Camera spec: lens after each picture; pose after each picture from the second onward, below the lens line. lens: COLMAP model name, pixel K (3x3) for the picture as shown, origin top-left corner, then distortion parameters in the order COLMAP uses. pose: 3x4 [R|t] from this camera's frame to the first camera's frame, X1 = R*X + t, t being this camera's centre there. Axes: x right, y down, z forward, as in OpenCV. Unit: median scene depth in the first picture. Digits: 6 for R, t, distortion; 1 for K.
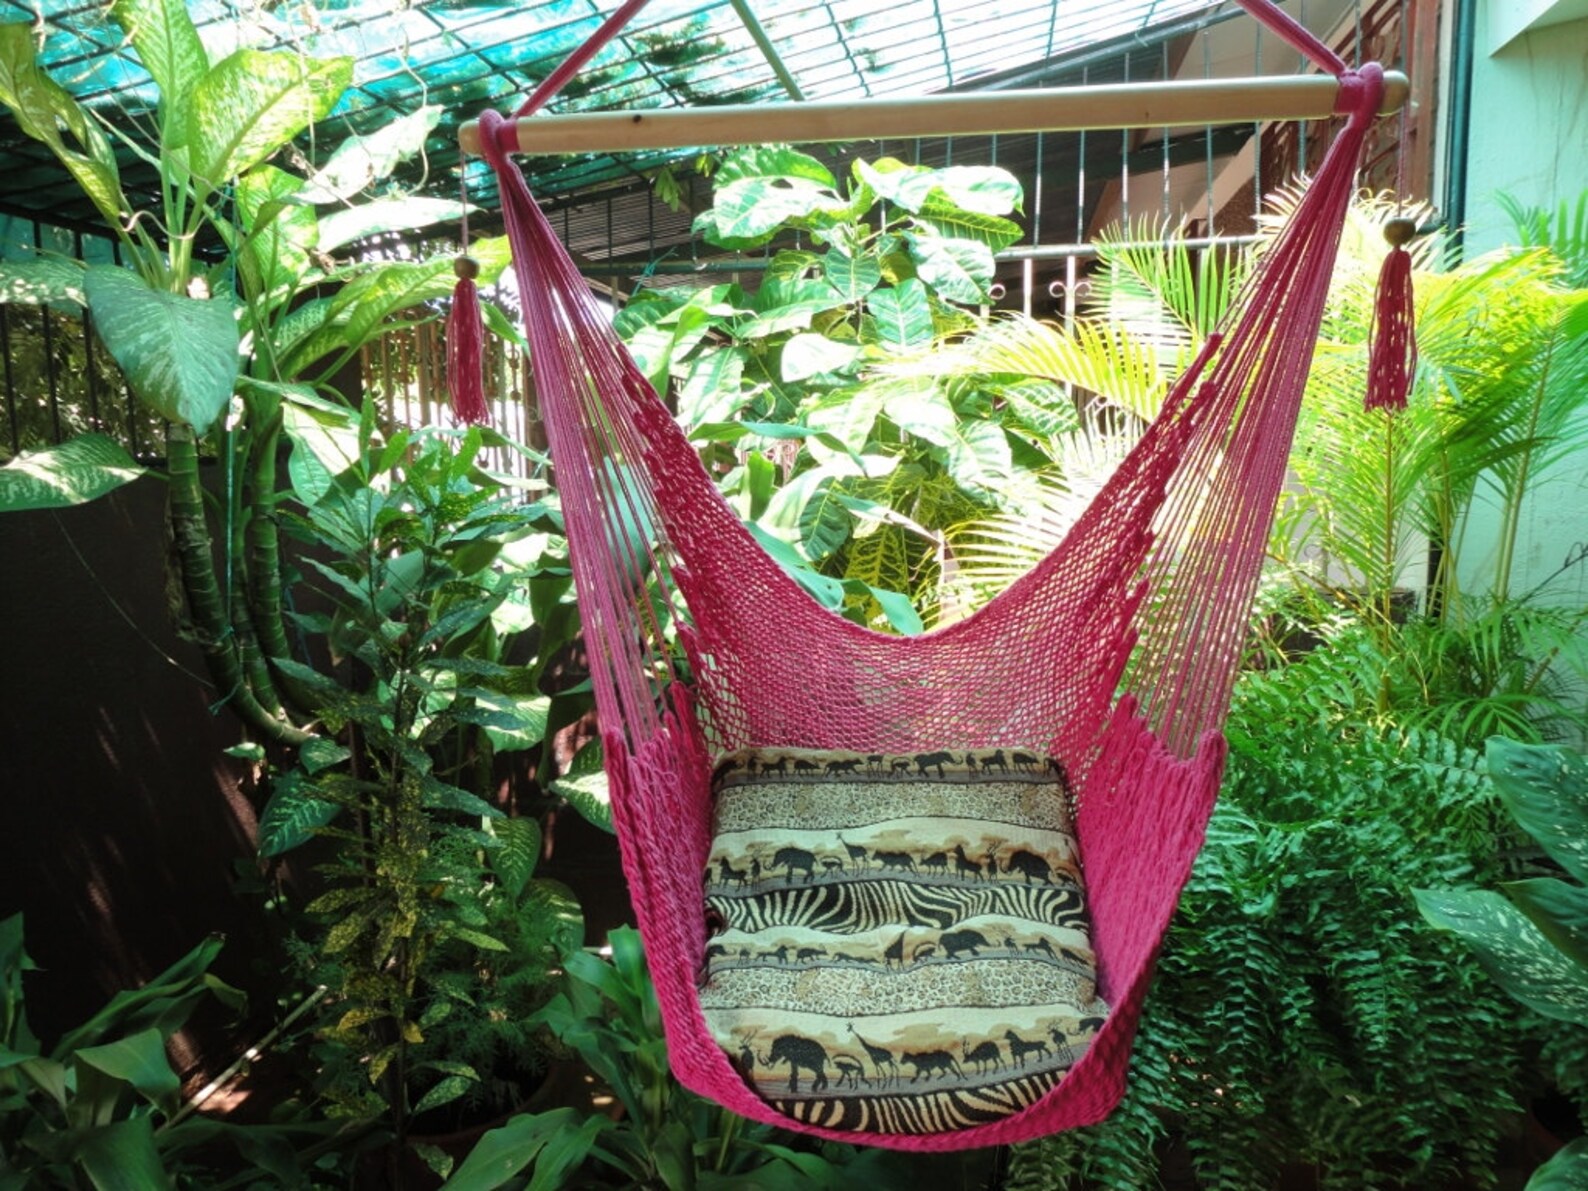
lens RADIAL K [[1155.9, 0, 792.6], [0, 1155.9, 603.0], [0, 0, 1]] dist [-0.000824, 0.003777]
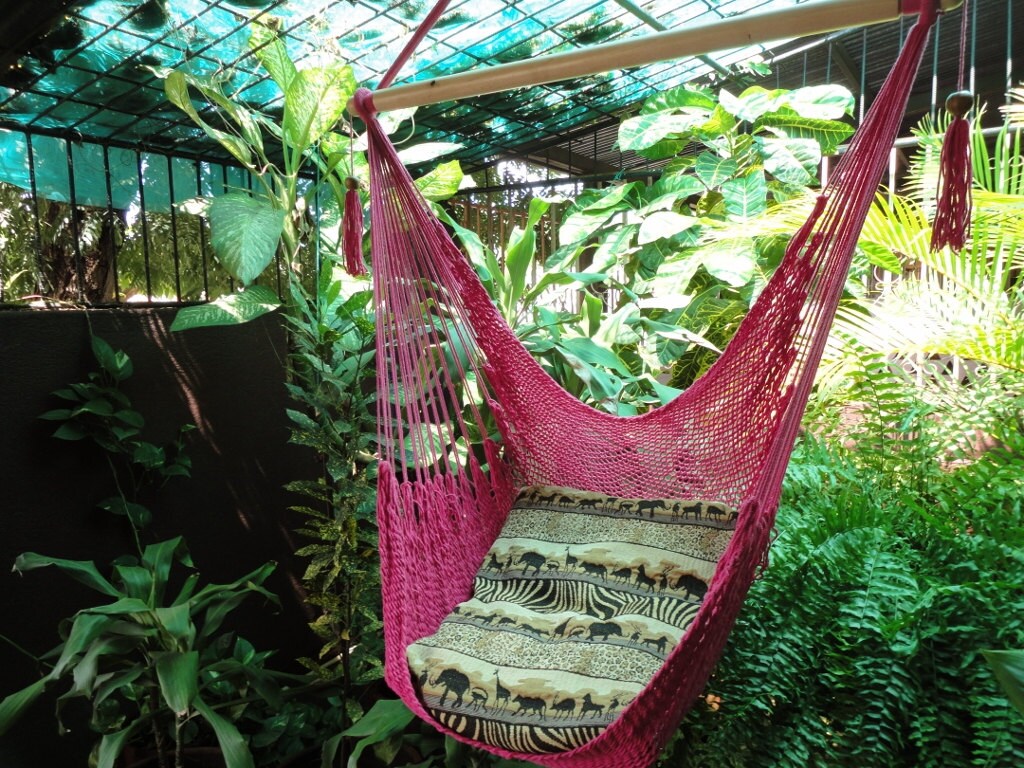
lens RADIAL K [[747.2, 0, 512.0], [0, 747.2, 384.0], [0, 0, 1]] dist [0.004499, -0.000298]
pose [[0.923719, 0.038885, -0.381092, 0.337381], [-0.043620, 0.999041, -0.003791, -0.003409], [0.380579, 0.020125, 0.924529, 0.079880]]
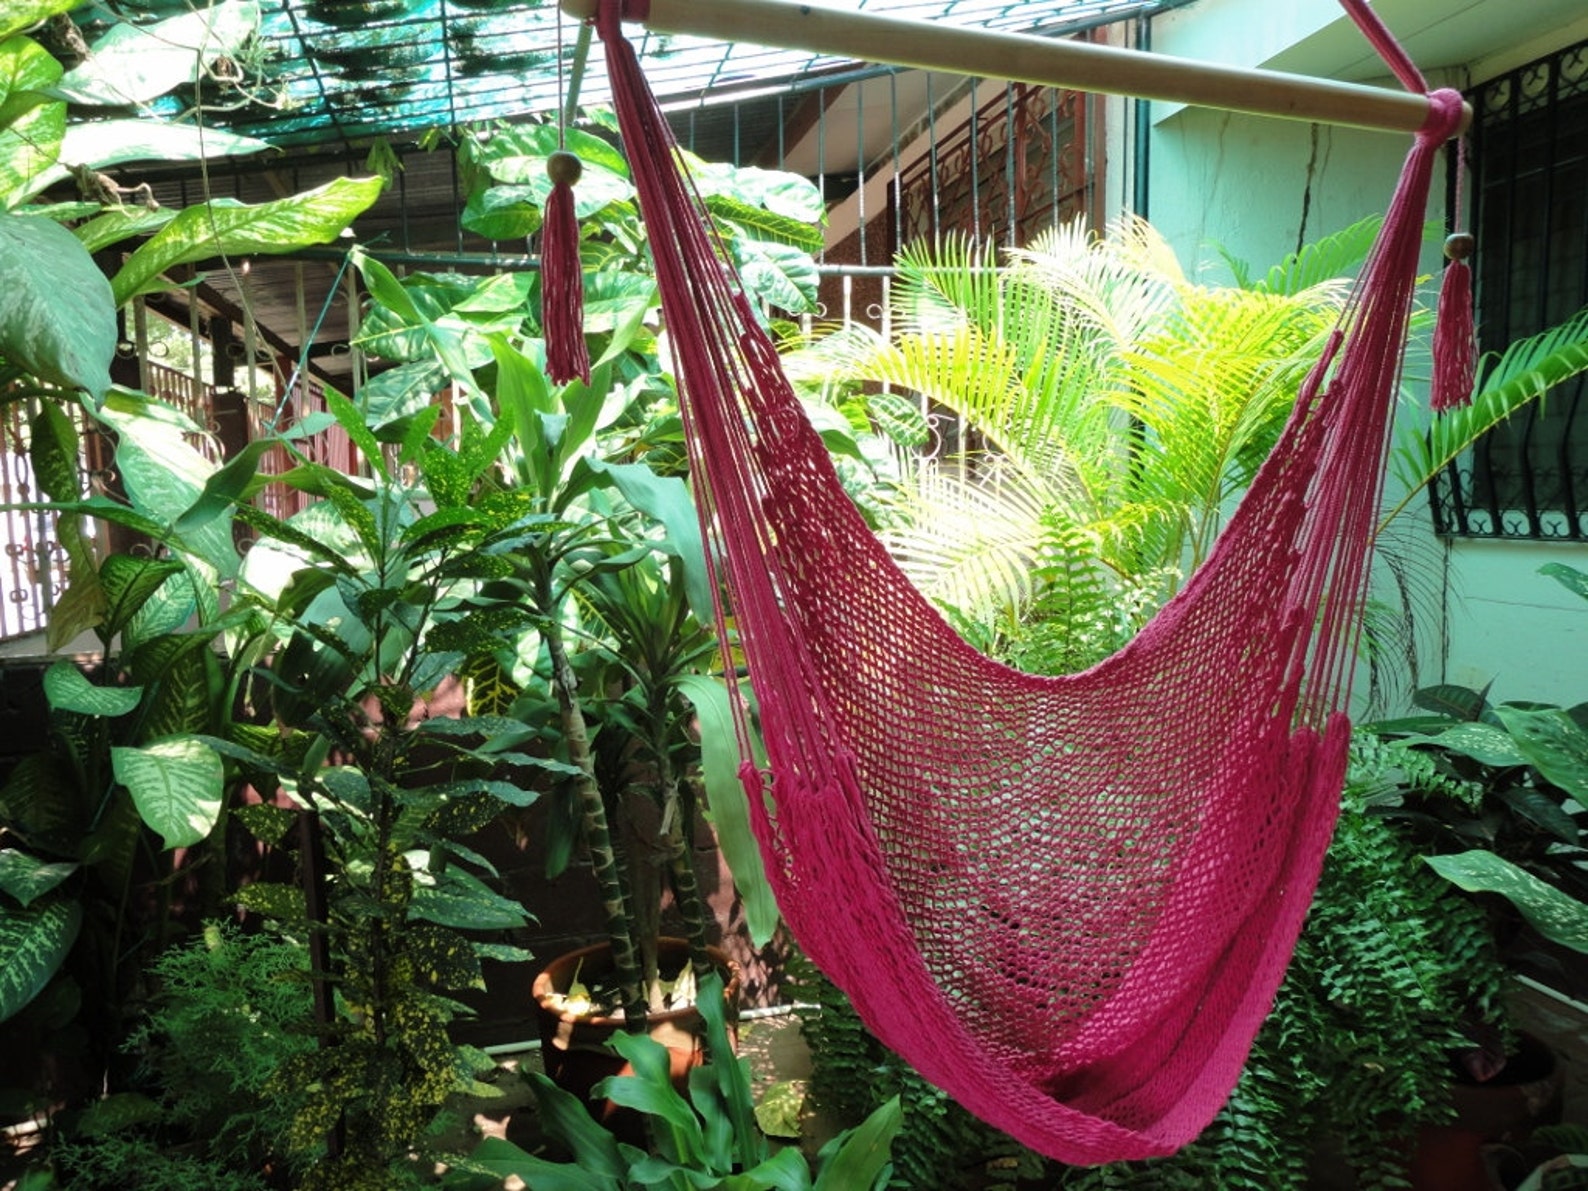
lens RADIAL K [[1158.7, 0, 794.0], [0, 1158.7, 595.5], [0, 0, 1]] dist [0.004499, -0.000298]
pose [[0.912189, -0.038920, 0.407918, -0.439186], [0.052767, 0.998348, -0.022743, -0.003426], [-0.406359, 0.042270, 0.912735, 0.242861]]
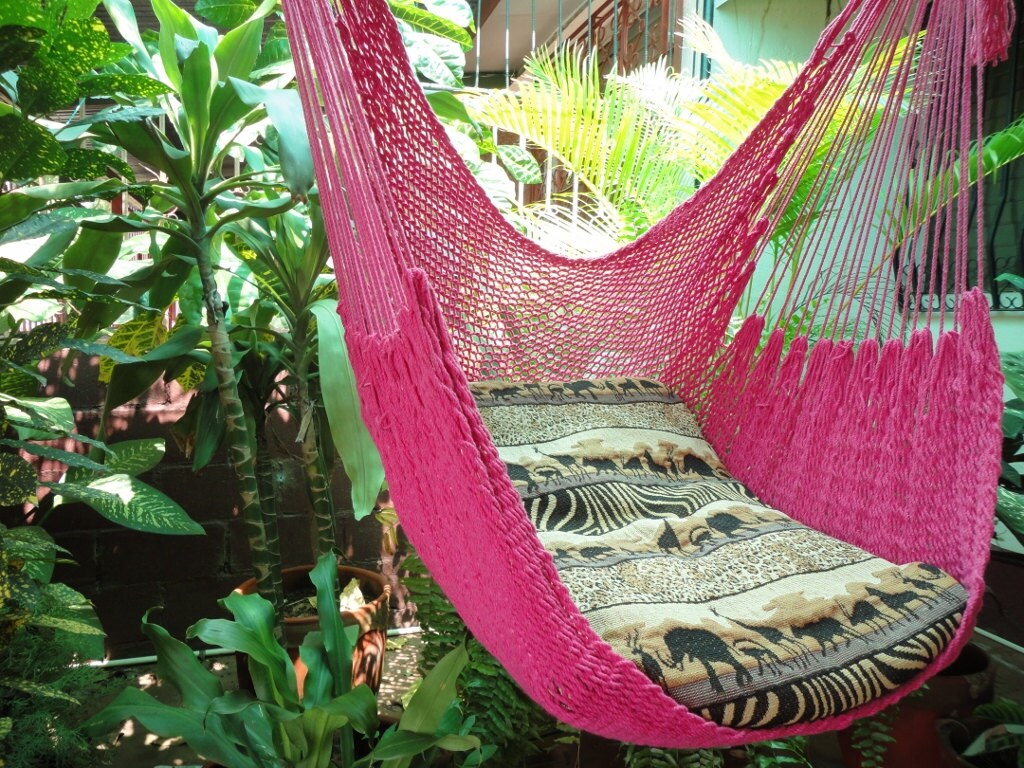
lens RADIAL K [[745.3, 0, 511.1], [0, 745.3, 388.8], [0, 0, 1]] dist [-0.000824, 0.003777]
pose [[0.892925, -0.005805, 0.450168, -0.267725], [0.019331, 0.999489, -0.025455, 0.167873], [-0.449790, 0.031431, 0.892581, 0.448404]]
